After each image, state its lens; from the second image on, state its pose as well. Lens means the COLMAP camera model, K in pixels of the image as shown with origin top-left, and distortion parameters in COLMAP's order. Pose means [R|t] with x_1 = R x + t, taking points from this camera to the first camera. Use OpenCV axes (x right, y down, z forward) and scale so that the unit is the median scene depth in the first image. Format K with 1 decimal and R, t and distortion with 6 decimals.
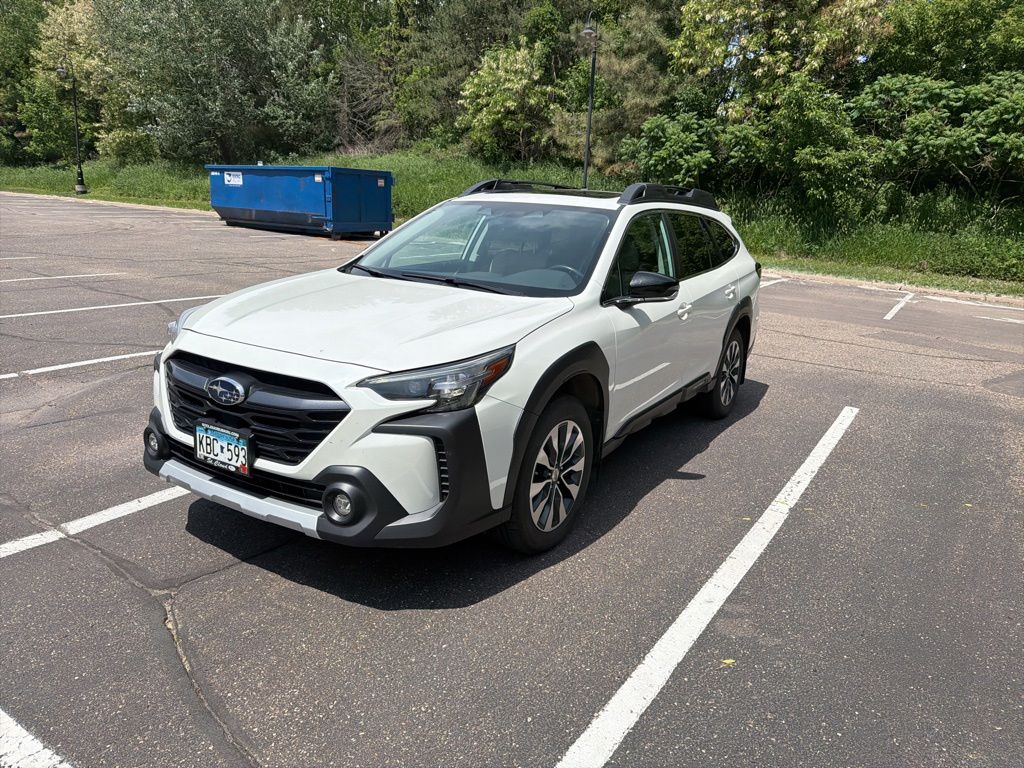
lens RADIAL K [[716.9, 0, 515.2], [0, 716.9, 383.7], [0, 0, 1]] dist [0.030190, -0.038458]
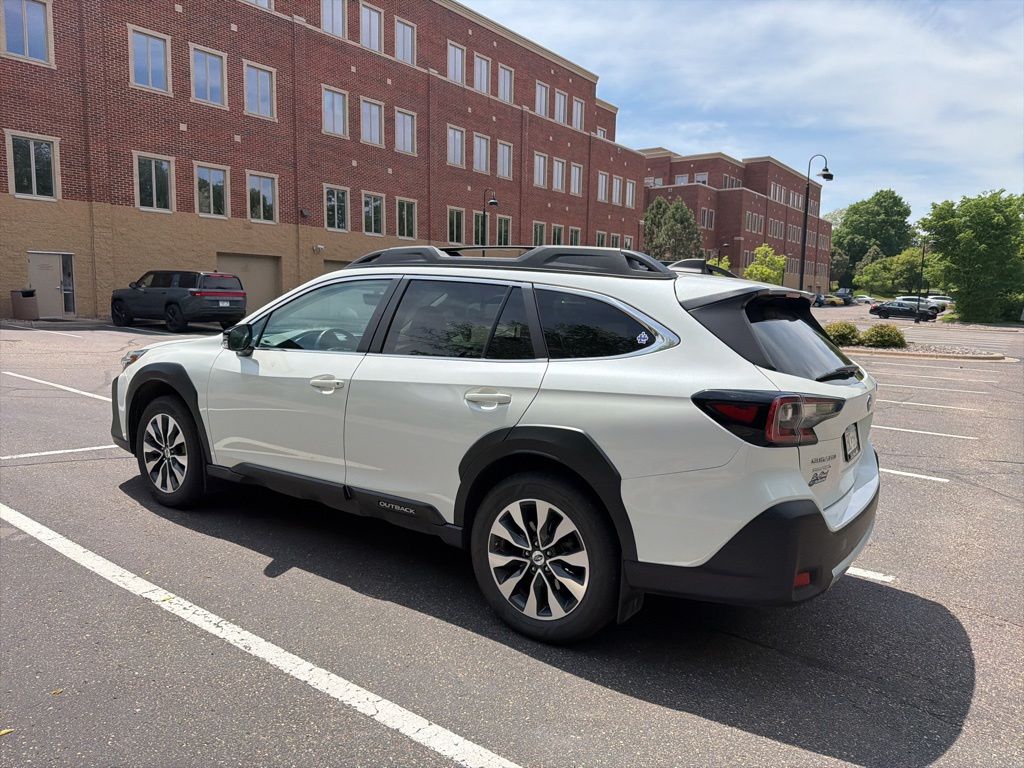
lens RADIAL K [[715.2, 0, 512.9], [0, 715.2, 379.1], [0, 0, 1]] dist [0.075323, -0.106310]
pose [[-0.046741, 0.054739, -0.997406, 0.251811], [-0.285571, 0.956092, 0.065854, -0.052952], [0.957217, 0.287908, -0.029057, 0.286176]]
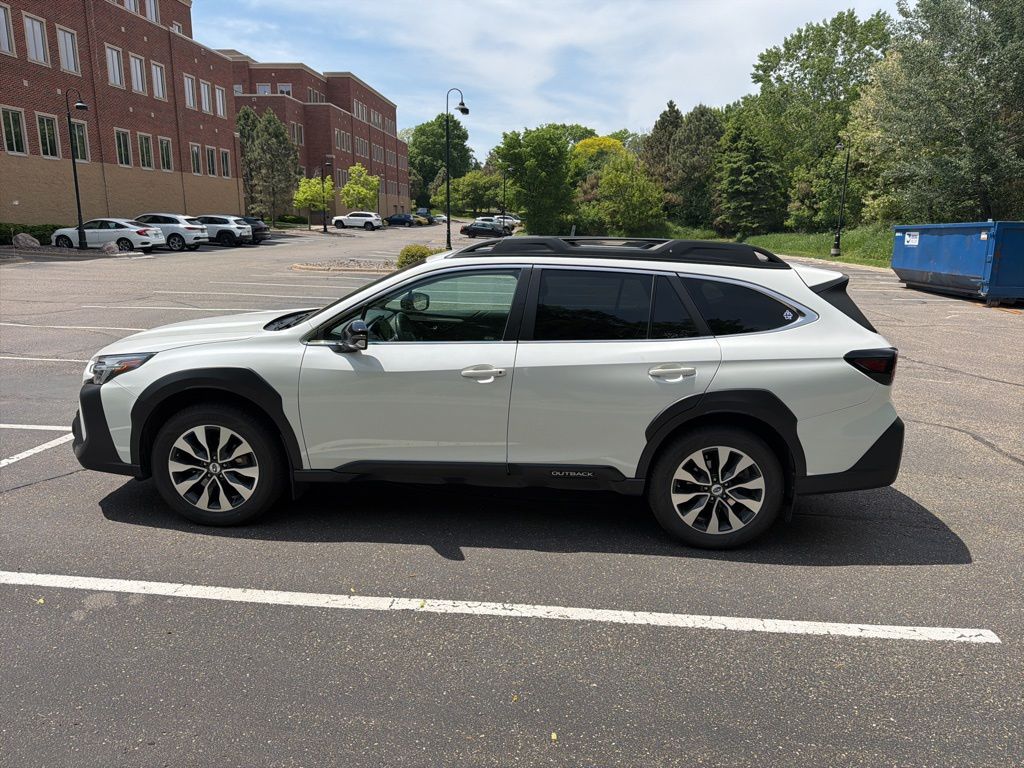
lens RADIAL K [[720.2, 0, 514.8], [0, 720.2, 382.7], [0, 0, 1]] dist [0.024620, -0.033568]
pose [[0.498121, 0.139785, -0.855766, 0.238880], [-0.212348, 0.976534, 0.035909, -0.030471], [0.840704, 0.163834, 0.516115, 0.131236]]
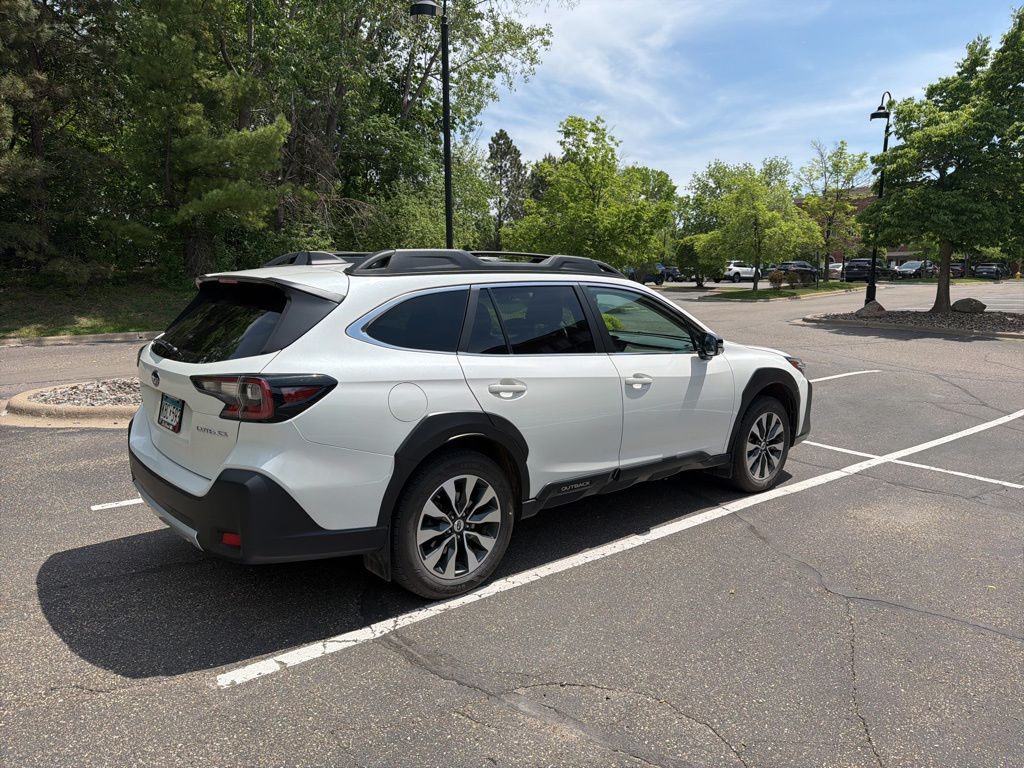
lens RADIAL K [[716.9, 0, 515.2], [0, 716.9, 383.7], [0, 0, 1]] dist [0.030190, -0.038458]
pose [[-0.948934, -0.116007, 0.293372, -0.058264], [0.006616, 0.922414, 0.386145, -0.128066], [-0.315406, 0.368367, -0.874543, 0.492406]]
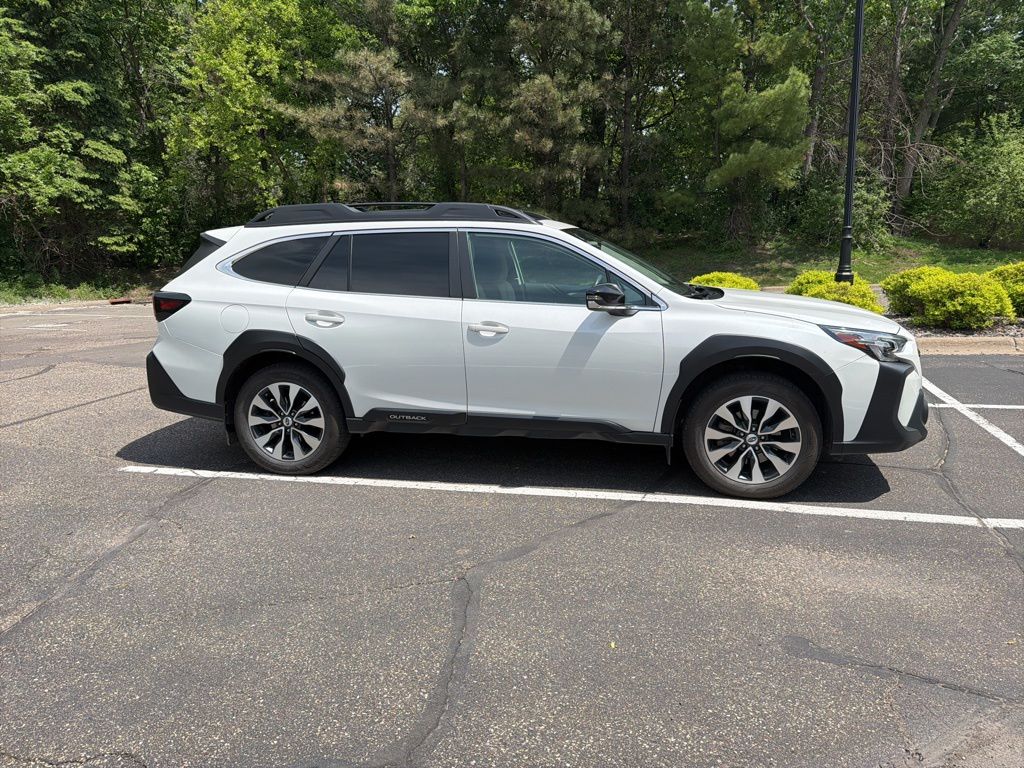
lens RADIAL K [[716.9, 0, 515.2], [0, 716.9, 383.7], [0, 0, 1]] dist [0.030190, -0.038458]
pose [[-0.349868, -0.234204, 0.907050, -0.238672], [0.217852, 0.921359, 0.321929, -0.094316], [-0.911116, 0.310235, -0.271333, 0.337310]]
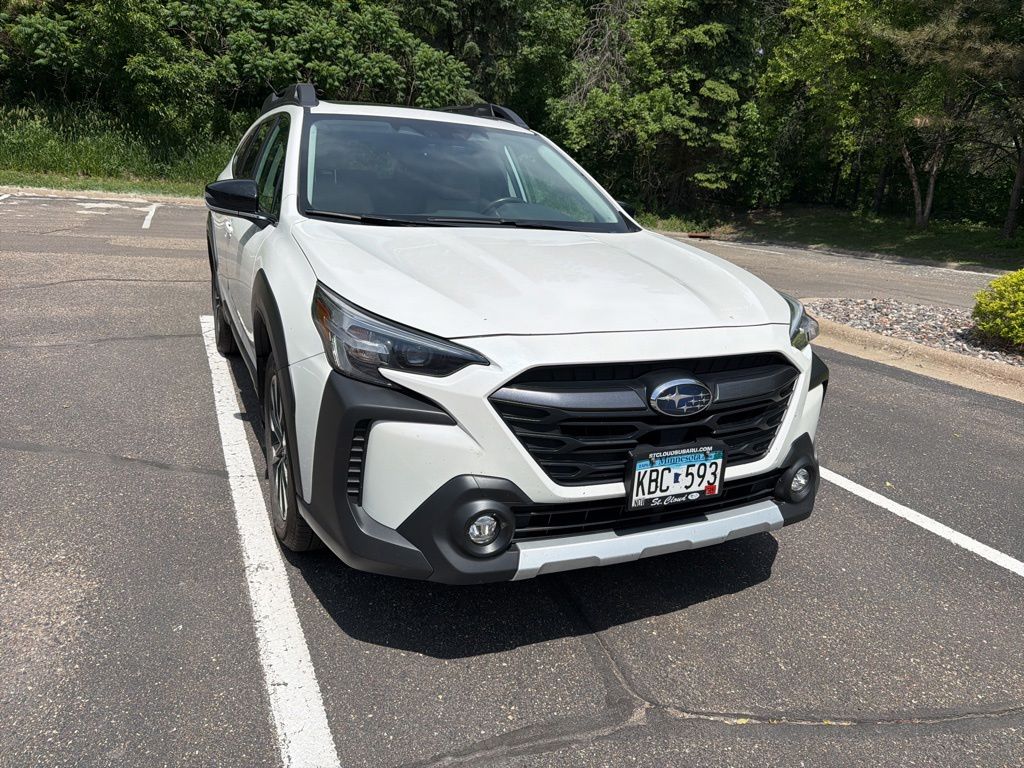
lens RADIAL K [[723.5, 0, 514.8], [0, 723.5, 380.0], [0, 0, 1]] dist [0.005671, -0.009473]
pose [[0.554595, -0.248425, 0.794172, -0.152286], [0.166708, 0.968217, 0.186451, -0.023982], [-0.815250, 0.028990, 0.578383, 0.103888]]
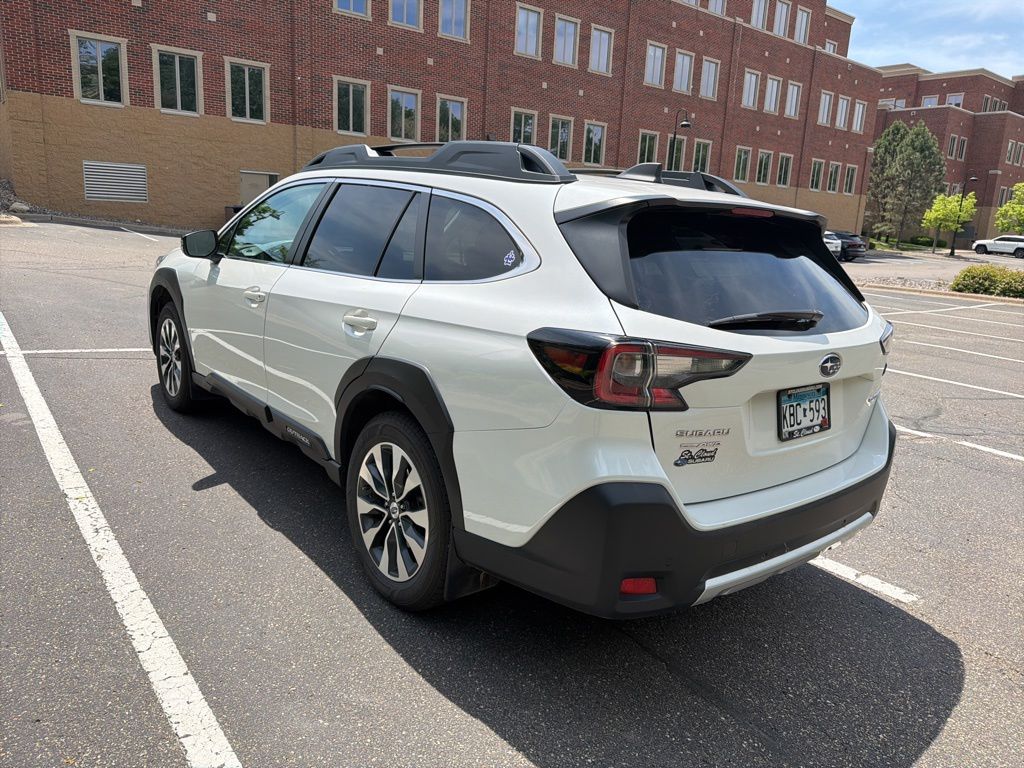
lens RADIAL K [[723.4, 0, 513.7], [0, 723.4, 372.7], [0, 0, 1]] dist [0.027986, -0.041730]
pose [[-0.317943, 0.120795, -0.940383, 0.213128], [-0.320725, 0.919674, 0.226572, -0.069666], [0.892215, 0.373642, -0.253662, 0.346254]]
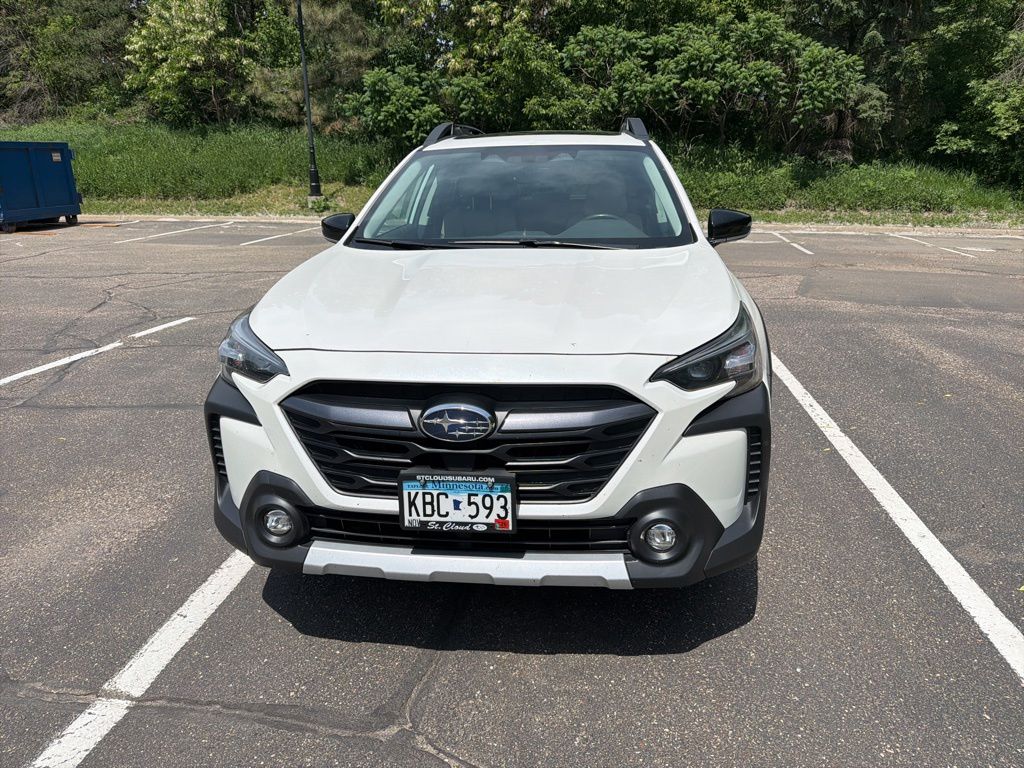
lens RADIAL K [[720.2, 0, 514.8], [0, 720.2, 382.7], [0, 0, 1]] dist [0.024620, -0.033568]
pose [[0.907454, -0.180031, 0.379627, -0.087552], [0.162137, 0.983610, 0.078890, -0.010468], [-0.387608, -0.010038, 0.921770, 0.048933]]
